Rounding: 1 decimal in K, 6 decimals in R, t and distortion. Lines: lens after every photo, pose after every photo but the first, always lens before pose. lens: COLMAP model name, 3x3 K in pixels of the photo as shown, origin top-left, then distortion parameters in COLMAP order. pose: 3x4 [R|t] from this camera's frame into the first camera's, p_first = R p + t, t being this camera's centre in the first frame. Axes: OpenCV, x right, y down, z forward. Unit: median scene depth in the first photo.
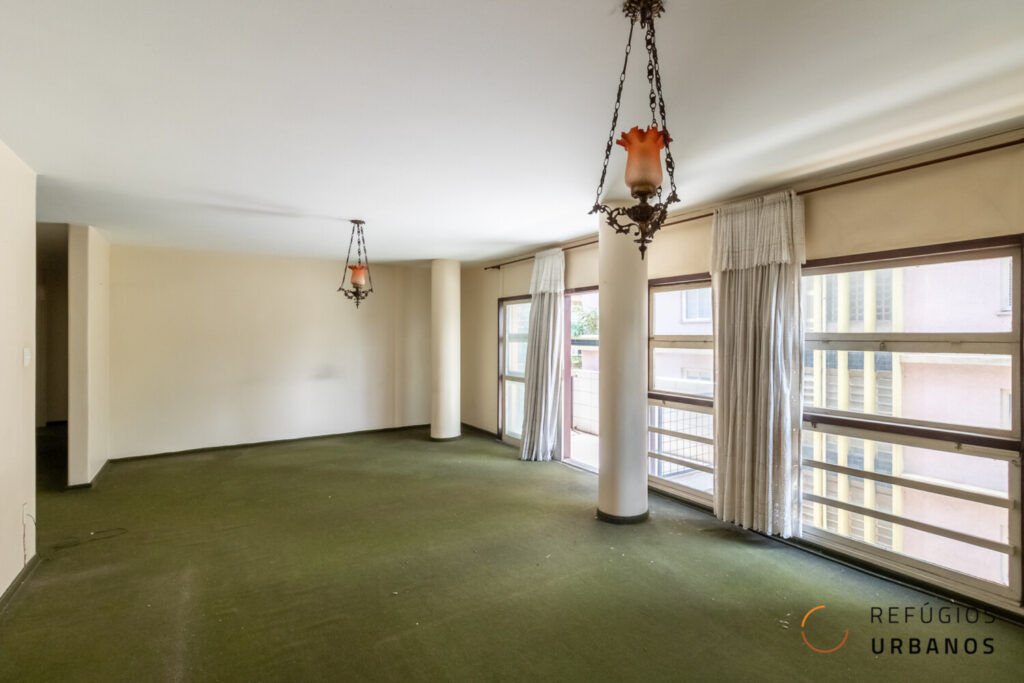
lens RADIAL K [[507.3, 0, 512.0], [0, 507.3, 341.5], [0, 0, 1]] dist [-0.000950, 0.000351]
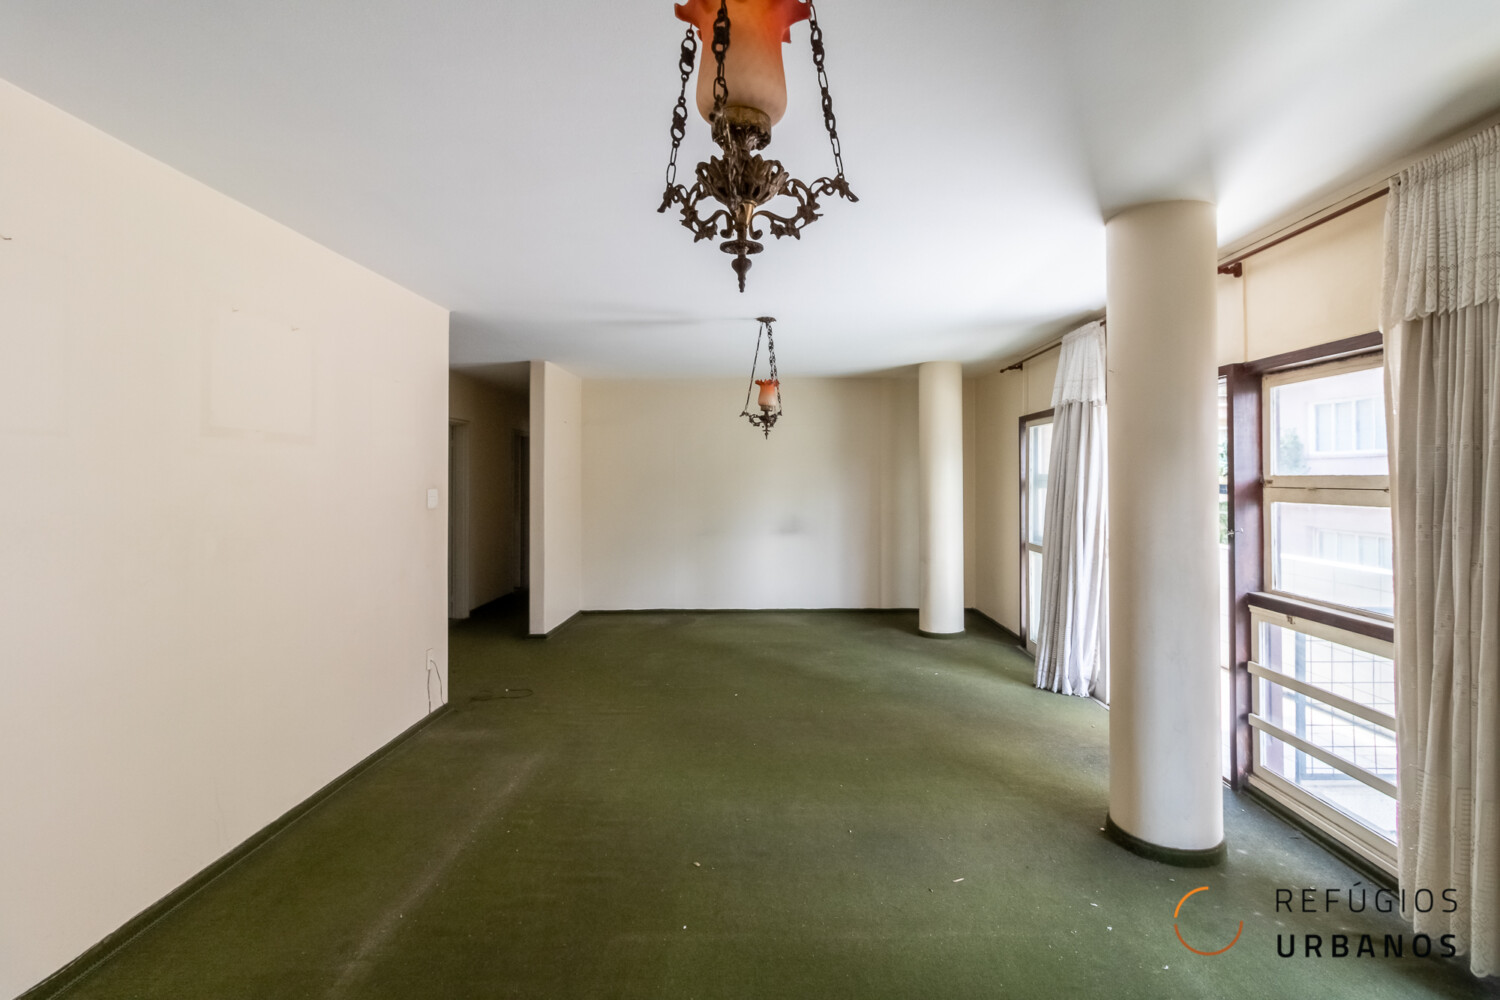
lens RADIAL K [[673.0, 0, 750.4], [0, 673.0, 475.3], [0, 0, 1]] dist [0.001354, 0.000538]
pose [[0.839682, -0.001508, -0.543076, 0.201194], [-0.007409, 0.999871, -0.014232, -0.000111], [0.543028, 0.015975, 0.839563, 0.190107]]
